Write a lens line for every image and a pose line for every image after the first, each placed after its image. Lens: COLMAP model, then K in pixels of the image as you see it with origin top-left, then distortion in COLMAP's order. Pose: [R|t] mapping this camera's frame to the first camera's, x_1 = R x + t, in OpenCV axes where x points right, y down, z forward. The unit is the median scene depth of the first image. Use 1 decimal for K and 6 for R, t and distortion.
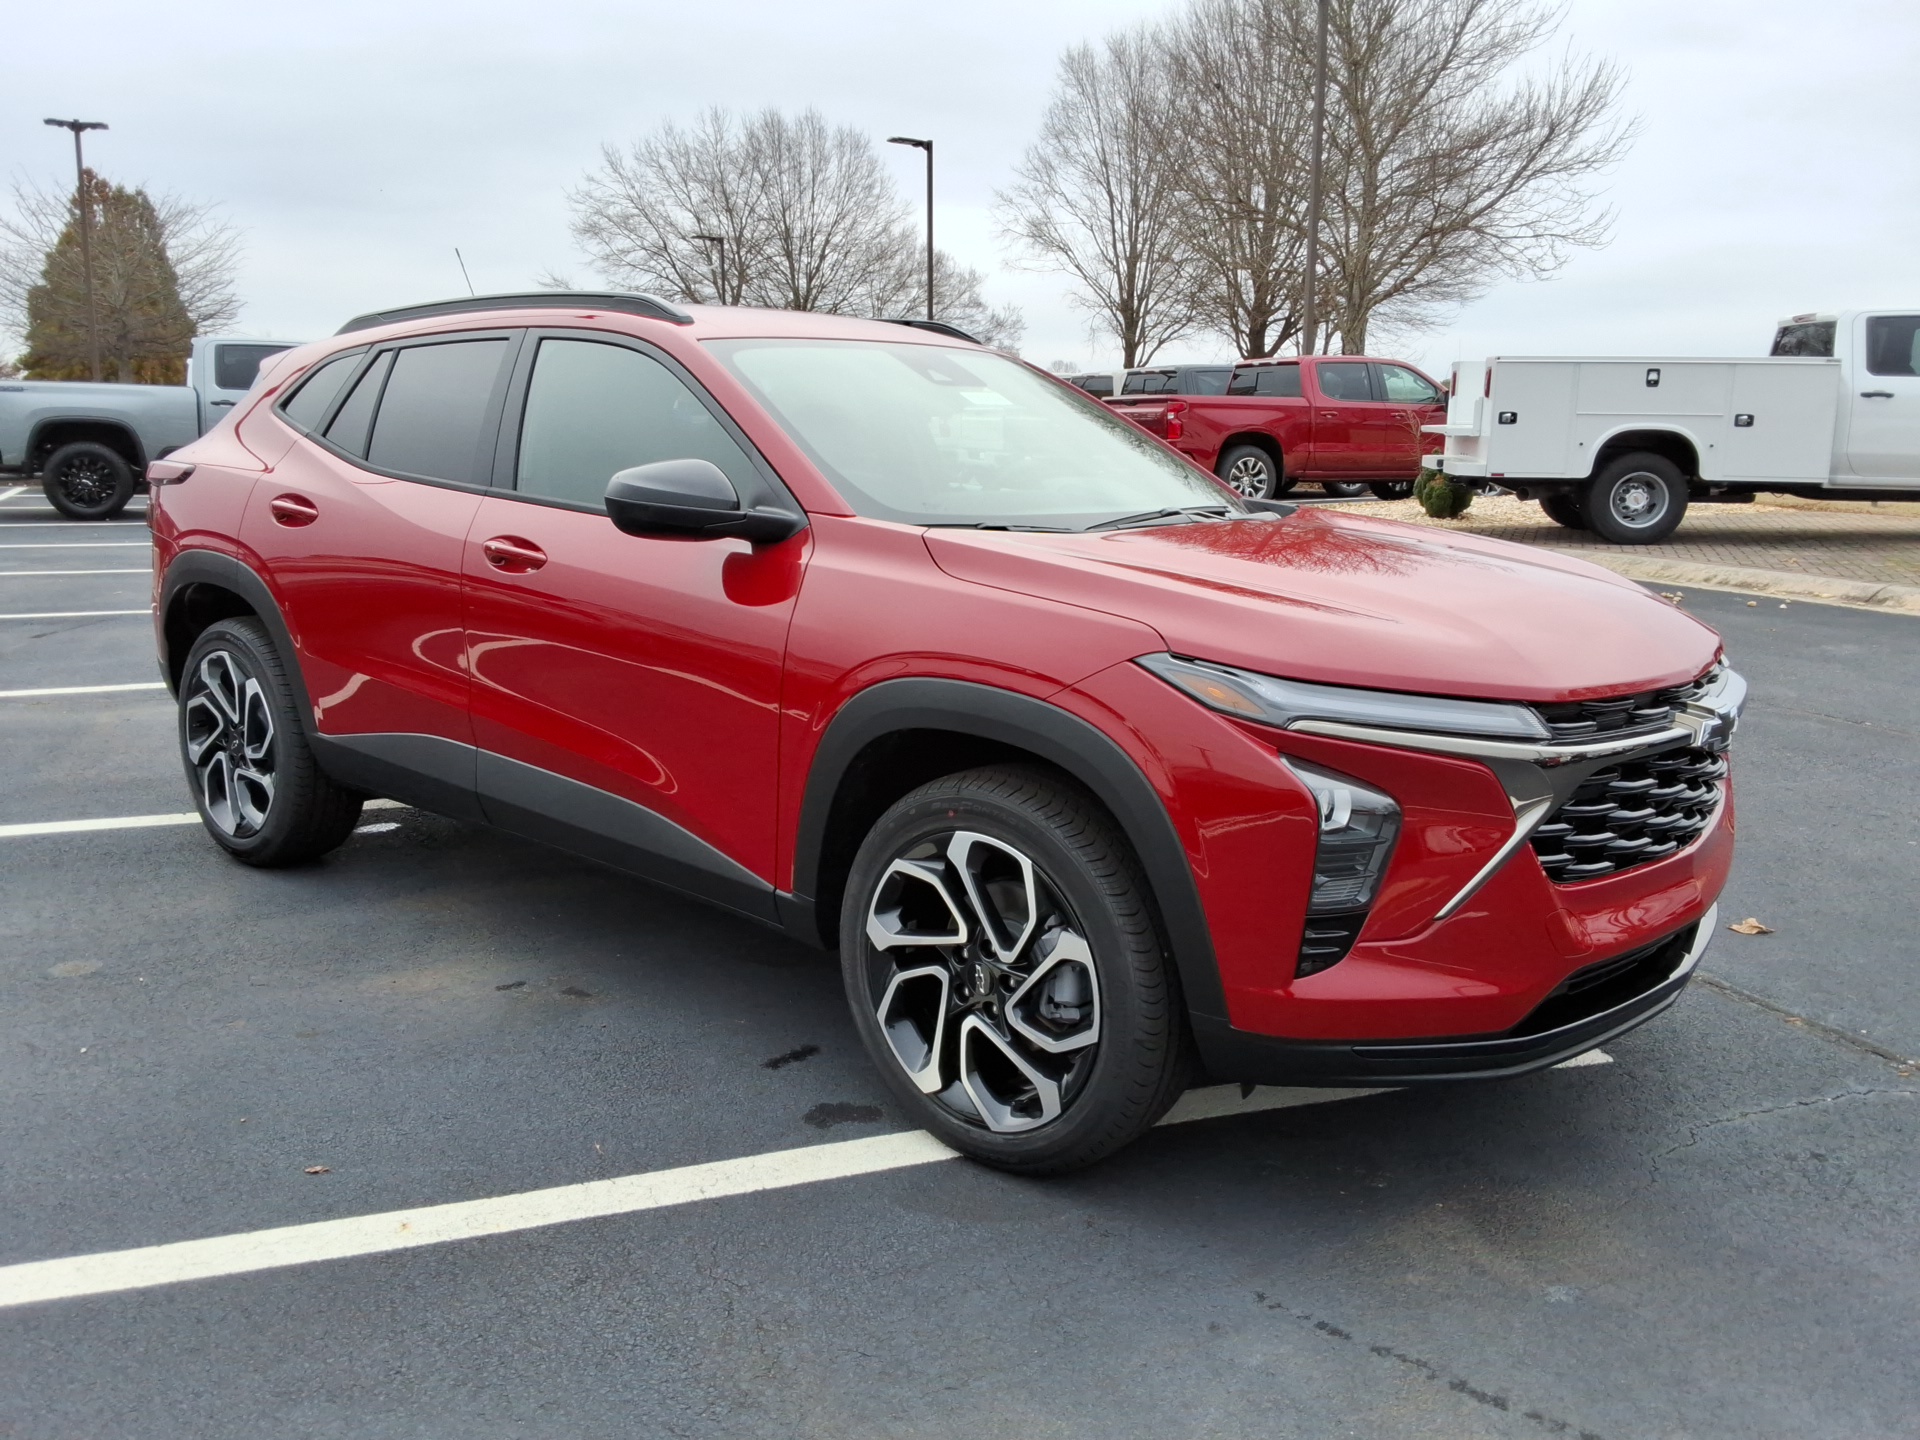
lens RADIAL K [[1528.2, 0, 968.0], [0, 1528.2, 717.5], [0, 0, 1]] dist [0.117300, -0.178361]
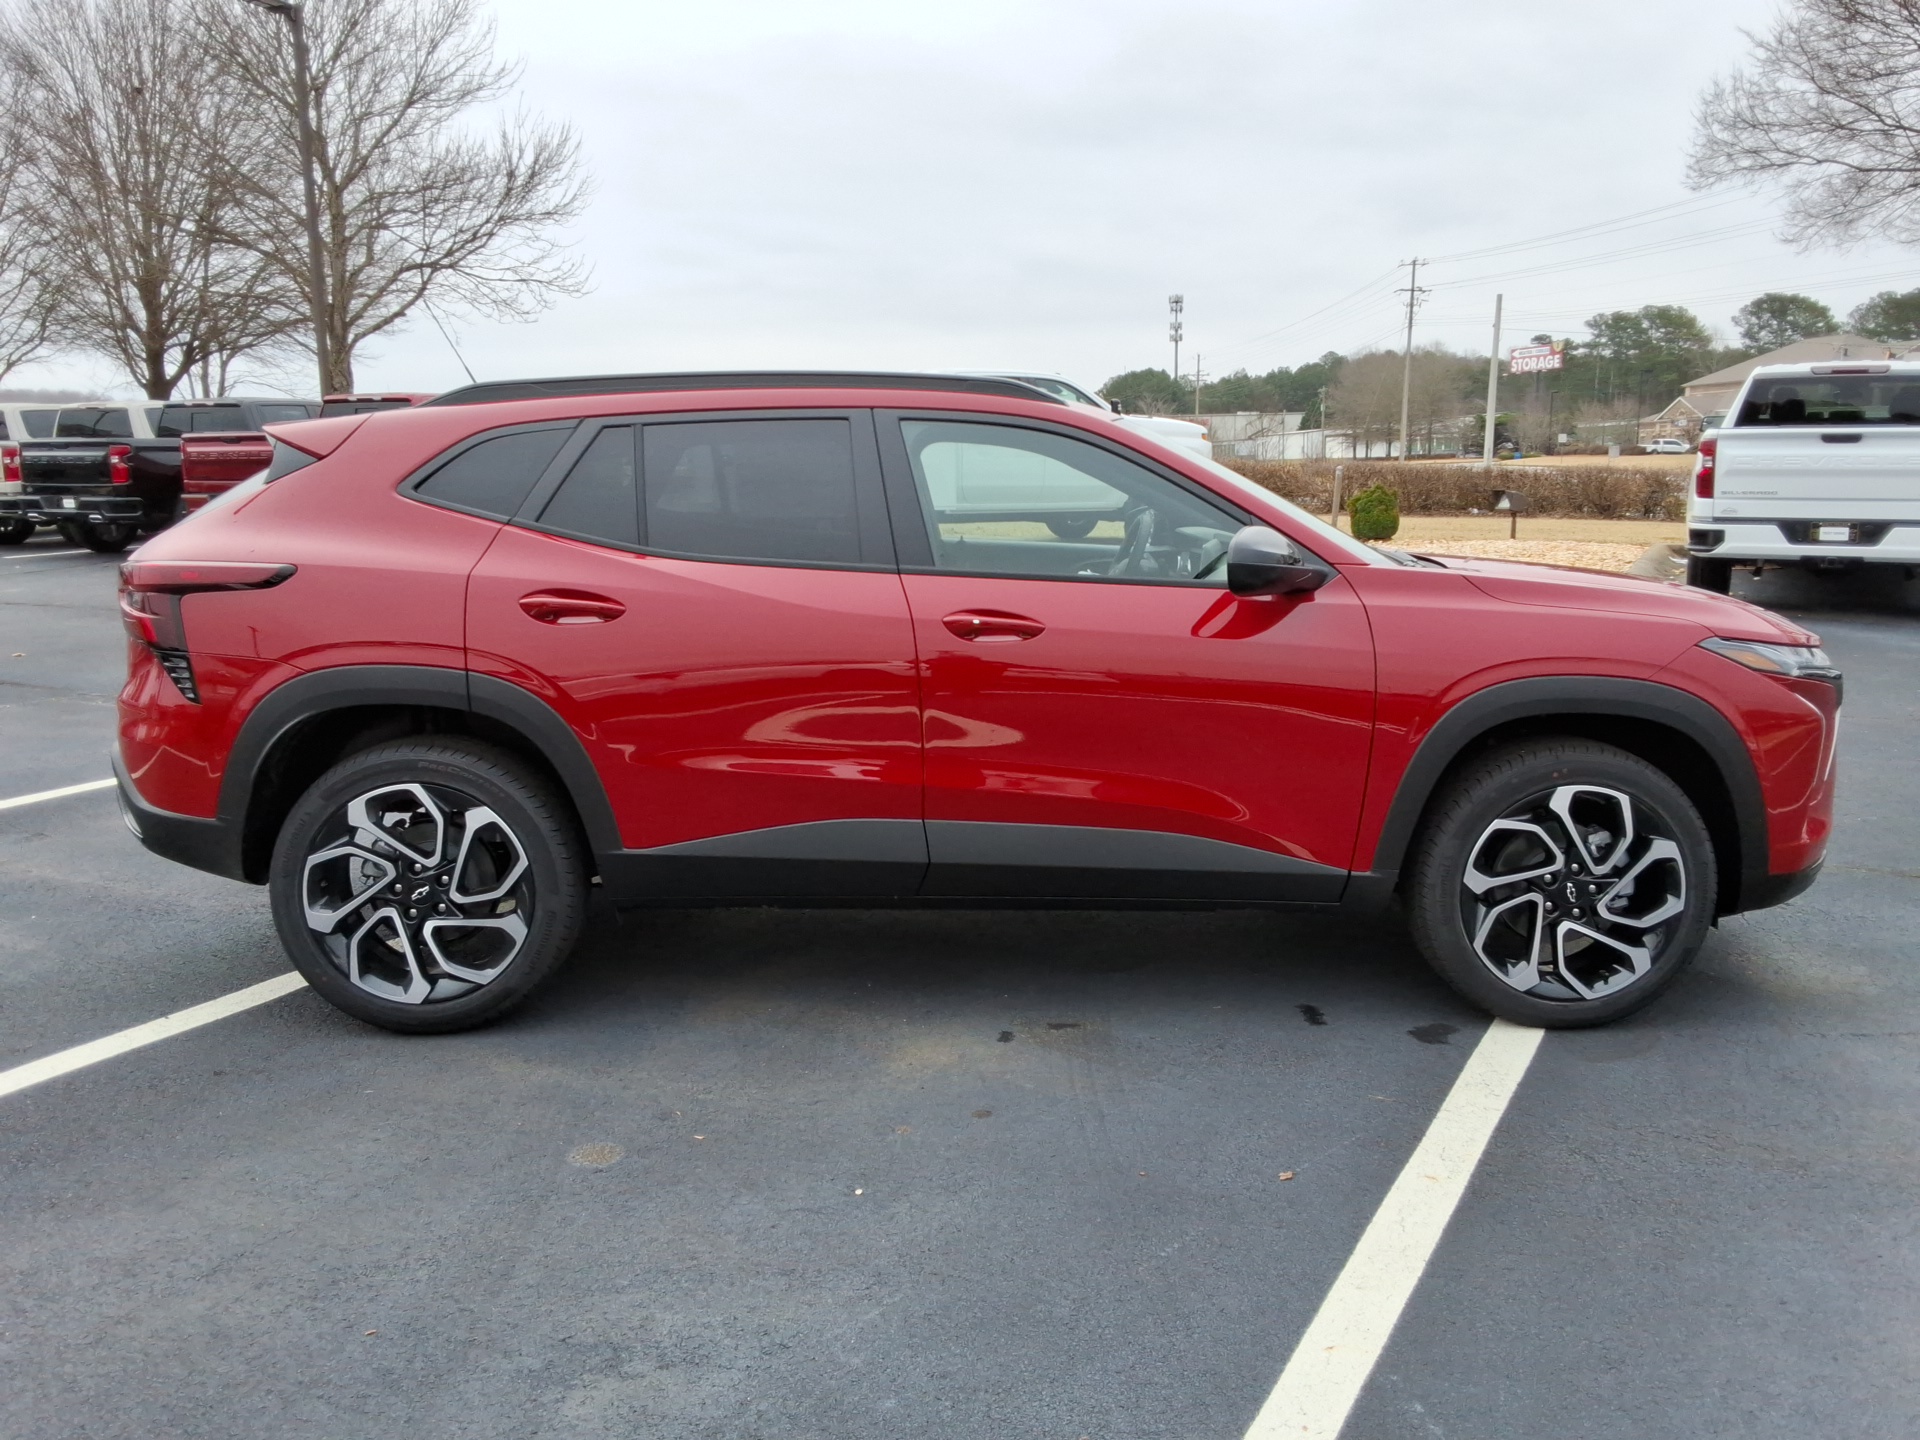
lens RADIAL K [[1528.2, 0, 968.0], [0, 1528.2, 717.5], [0, 0, 1]] dist [0.117300, -0.178361]
pose [[0.751374, -0.125375, 0.647856, -0.908339], [0.137232, 0.990008, 0.032429, -0.073384], [-0.645449, 0.064541, 0.761072, 0.202339]]
